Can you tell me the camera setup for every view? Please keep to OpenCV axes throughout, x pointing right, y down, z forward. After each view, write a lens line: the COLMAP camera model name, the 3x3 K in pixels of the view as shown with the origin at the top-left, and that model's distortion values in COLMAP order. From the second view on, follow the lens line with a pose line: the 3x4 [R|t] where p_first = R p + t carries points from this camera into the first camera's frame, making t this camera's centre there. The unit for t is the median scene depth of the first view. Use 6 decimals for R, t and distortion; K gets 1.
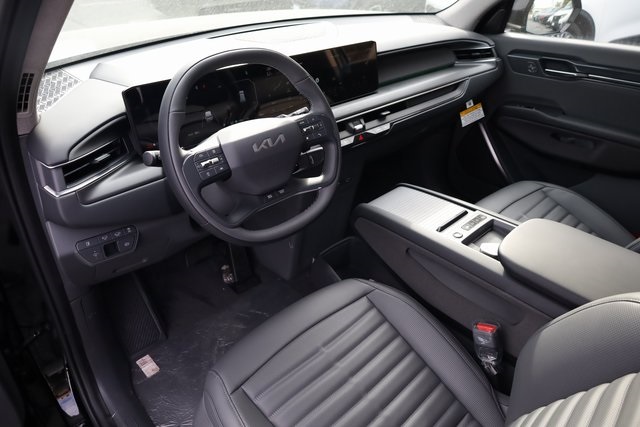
lens RADIAL K [[445.0, 0, 320.0], [0, 445.0, 213.5], [0, 0, 1]] dist [0.002507, 0.000960]
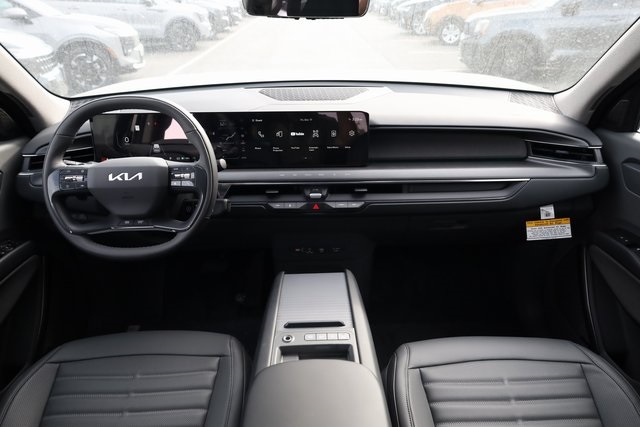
lens RADIAL K [[445.0, 0, 320.0], [0, 445.0, 213.5], [0, 0, 1]] dist [0.002507, 0.000960]
pose [[0.751570, 0.282488, -0.596106, 0.644035], [-0.340371, 0.940149, 0.016387, -0.170667], [0.565057, 0.190581, 0.802739, 0.246519]]
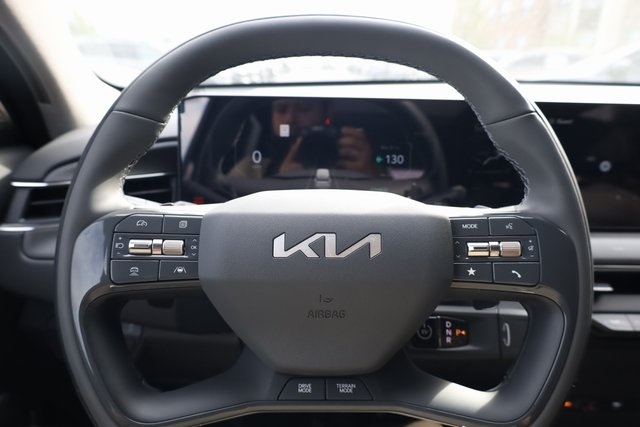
lens RADIAL K [[445.0, 0, 320.0], [0, 445.0, 213.5], [0, 0, 1]] dist [0.002507, 0.000960]
pose [[0.742965, 0.210278, -0.635442, 0.067467], [-0.364418, 0.923405, -0.120510, -0.090543], [0.561430, 0.321101, 0.762687, 0.469627]]
